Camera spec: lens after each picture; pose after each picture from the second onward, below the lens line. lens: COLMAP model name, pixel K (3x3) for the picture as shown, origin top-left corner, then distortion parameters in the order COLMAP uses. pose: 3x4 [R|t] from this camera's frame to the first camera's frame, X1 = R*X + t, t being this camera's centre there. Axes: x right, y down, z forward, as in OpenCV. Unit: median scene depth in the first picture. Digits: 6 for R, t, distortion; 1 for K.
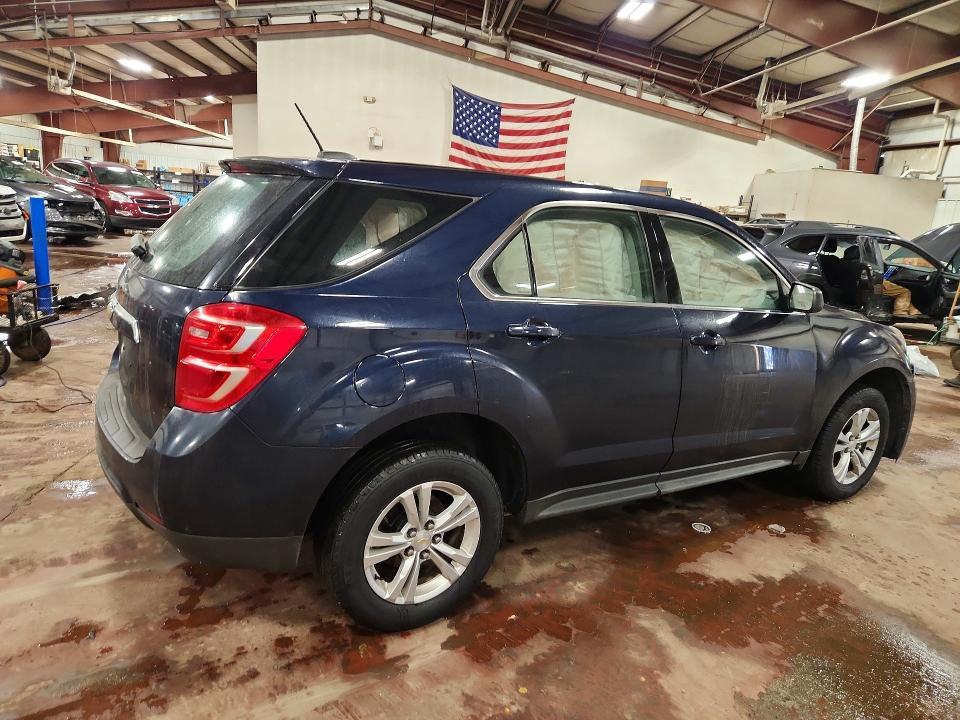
lens RADIAL K [[664.7, 0, 480.0], [0, 664.7, 360.0], [0, 0, 1]] dist [0.095529, 0.002066]
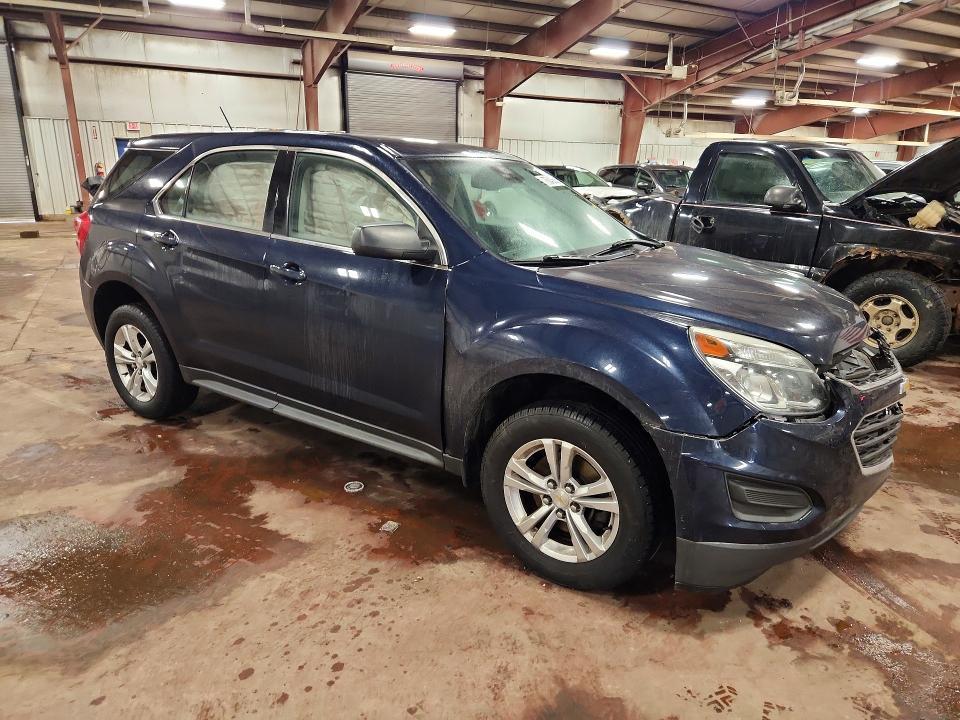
lens RADIAL K [[651.8, 0, 480.0], [0, 651.8, 360.0], [0, 0, 1]] dist [0.002932, 0.002439]
pose [[0.399738, 0.200333, -0.894470, 1.308912], [-0.194320, 0.972166, 0.130893, -0.087053], [0.895795, 0.121491, 0.427540, 0.829491]]
